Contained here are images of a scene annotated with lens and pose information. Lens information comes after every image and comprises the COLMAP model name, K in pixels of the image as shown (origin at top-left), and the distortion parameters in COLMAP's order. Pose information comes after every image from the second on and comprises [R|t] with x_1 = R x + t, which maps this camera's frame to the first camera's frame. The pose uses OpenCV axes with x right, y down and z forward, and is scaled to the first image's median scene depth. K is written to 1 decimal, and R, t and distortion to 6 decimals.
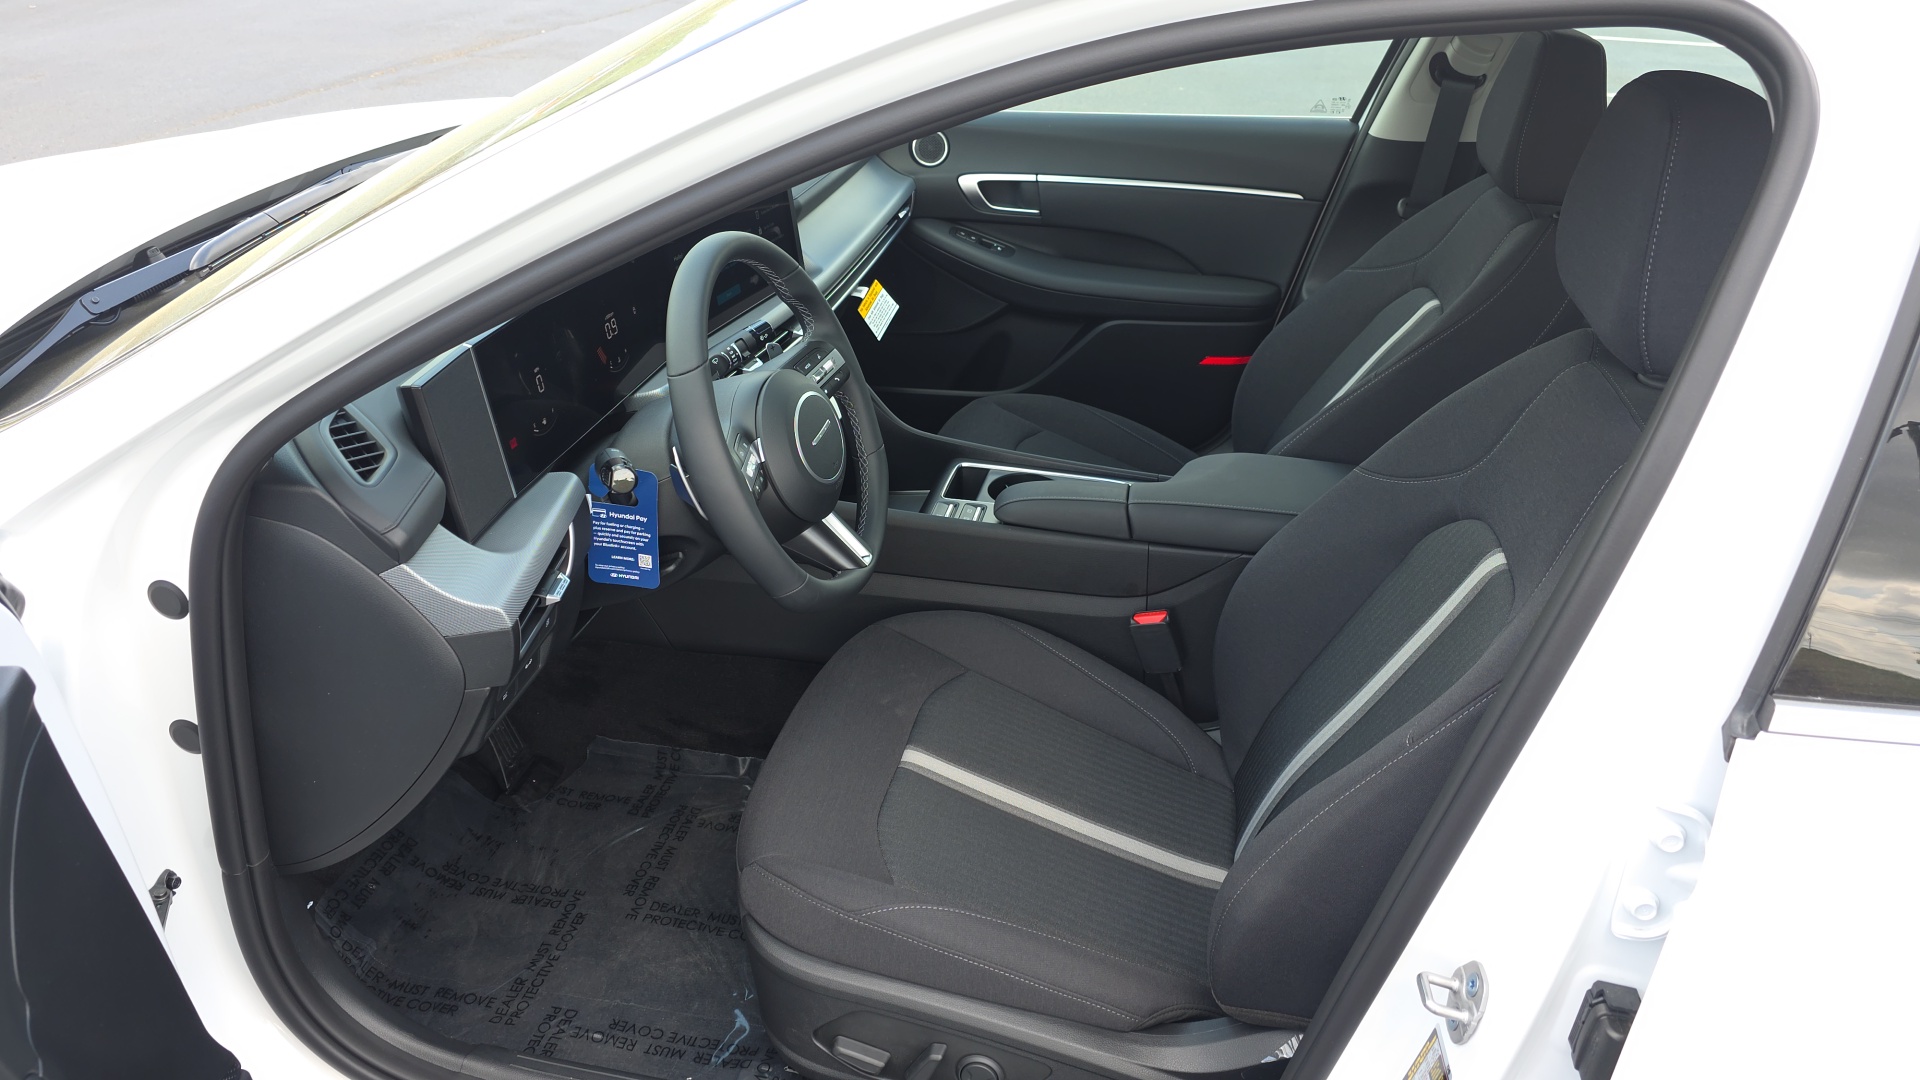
lens RADIAL K [[1299.7, 0, 952.7], [0, 1299.7, 551.6], [0, 0, 1]] dist [0.056046, -0.057506]
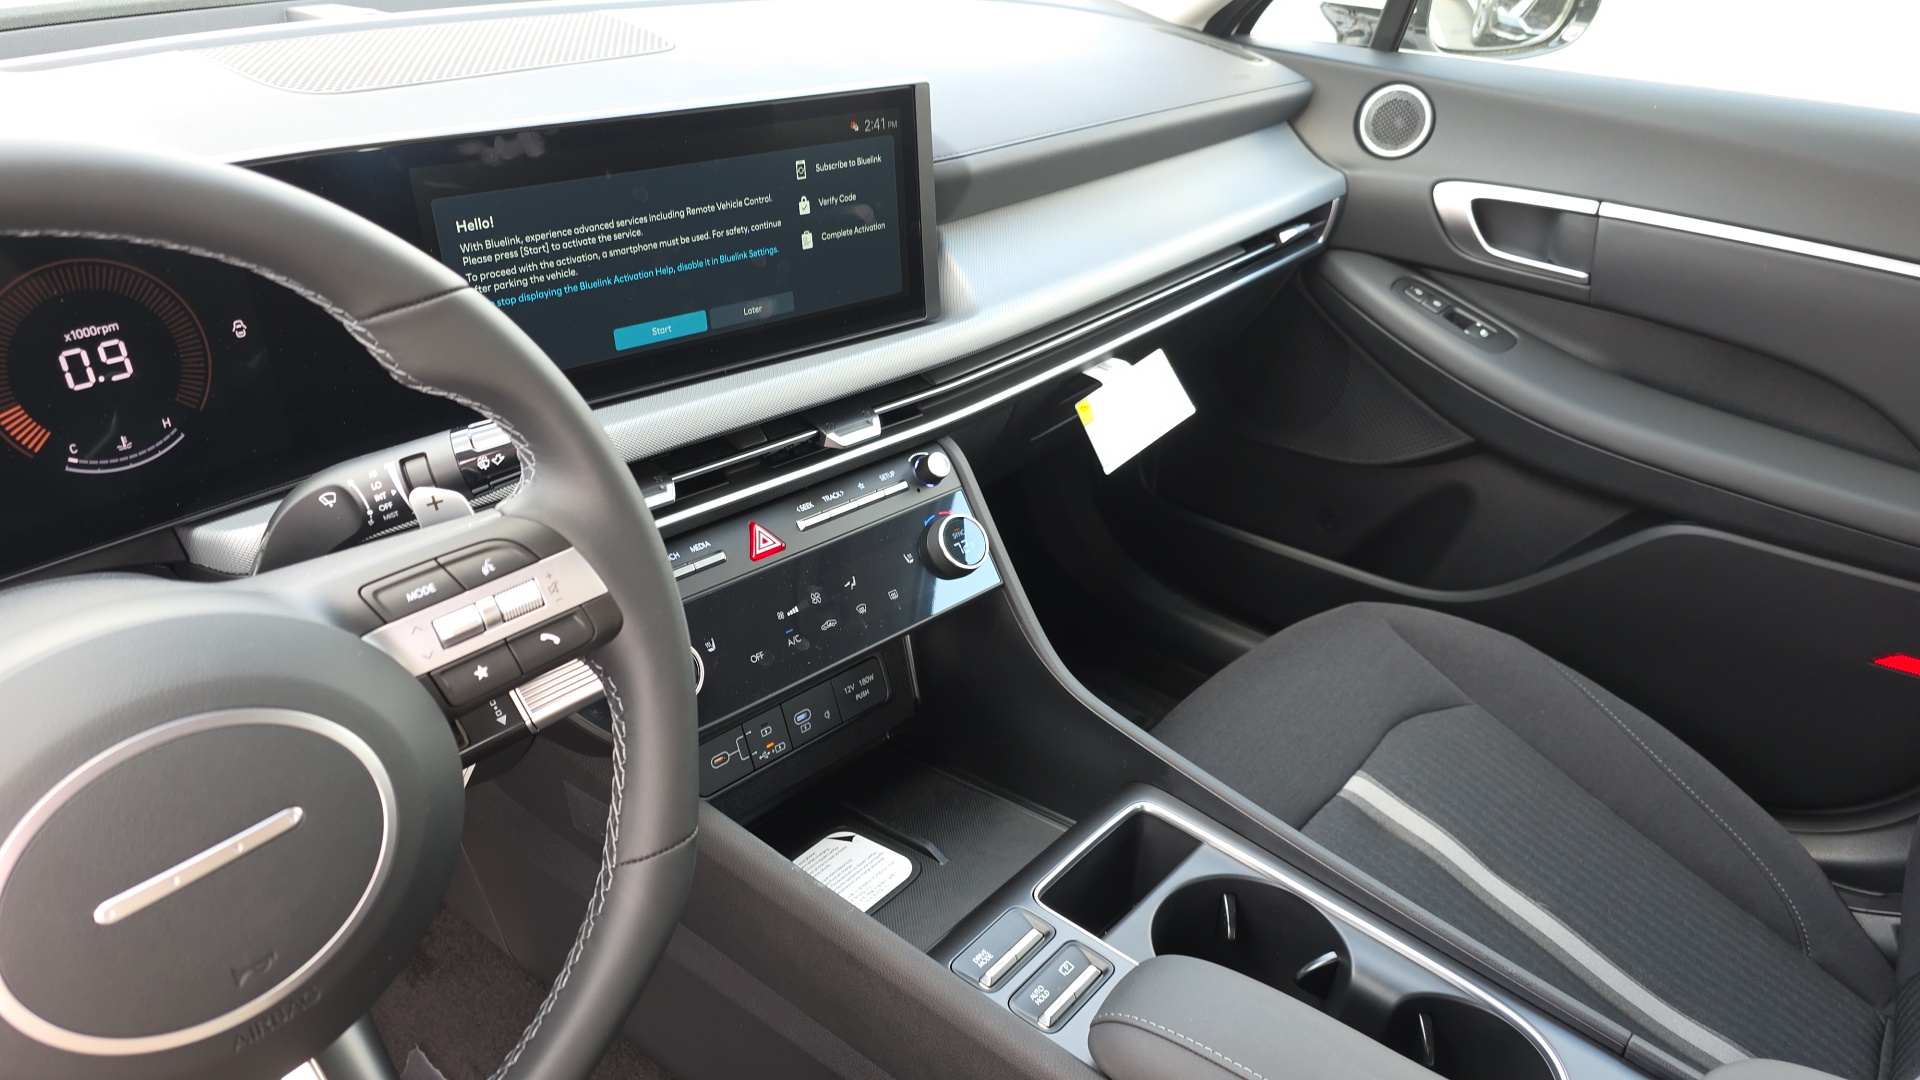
lens RADIAL K [[1301.6, 0, 935.5], [0, 1301.6, 556.0], [0, 0, 1]] dist [0.066493, -0.077865]
pose [[0.877155, 0.261268, -0.402912, 0.078277], [-0.261890, 0.963548, 0.054666, -0.120391], [0.402507, 0.057568, 0.913605, 0.448733]]
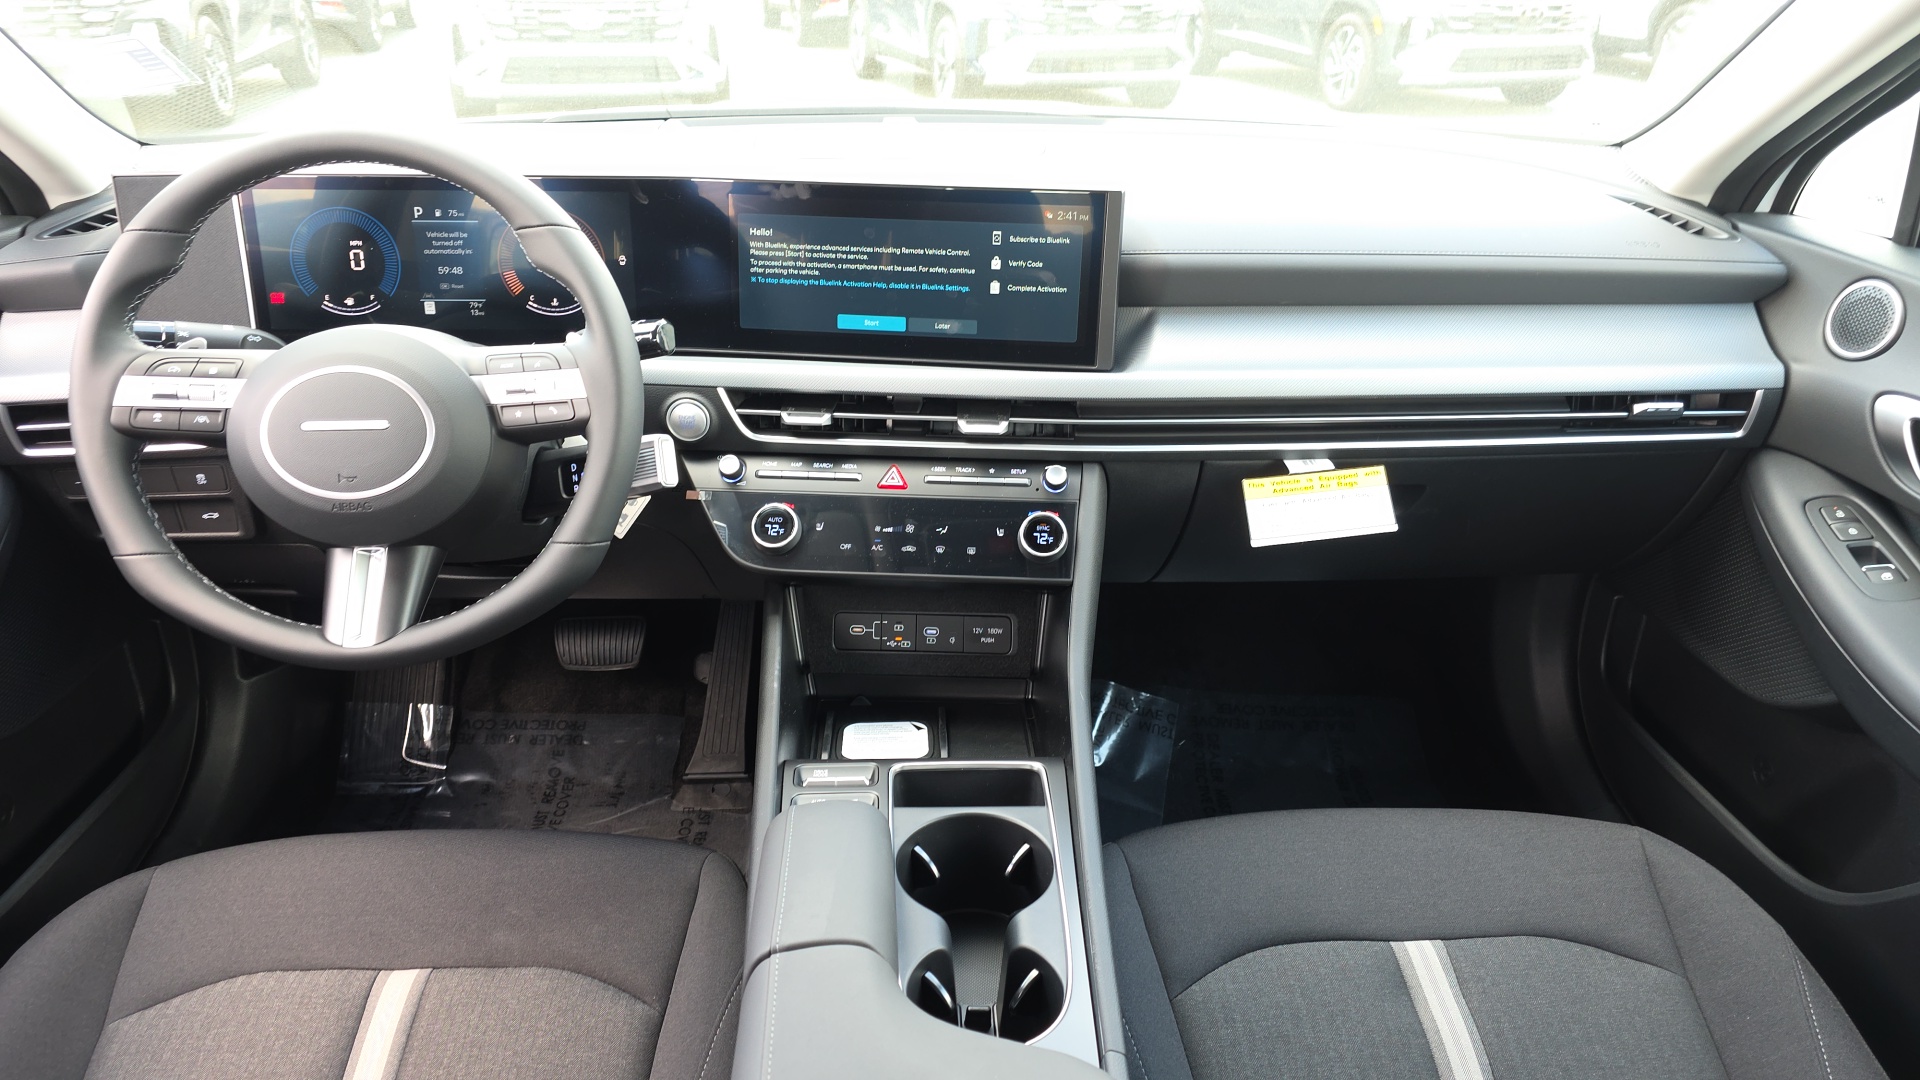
lens RADIAL K [[1296.7, 0, 945.3], [0, 1296.7, 502.9], [0, 0, 1]] dist [0.091394, -0.104543]
pose [[0.242551, 0.371212, -0.896309, 0.334509], [-0.481848, 0.847979, 0.220803, -0.199804], [0.842016, 0.378329, 0.384546, 0.570869]]
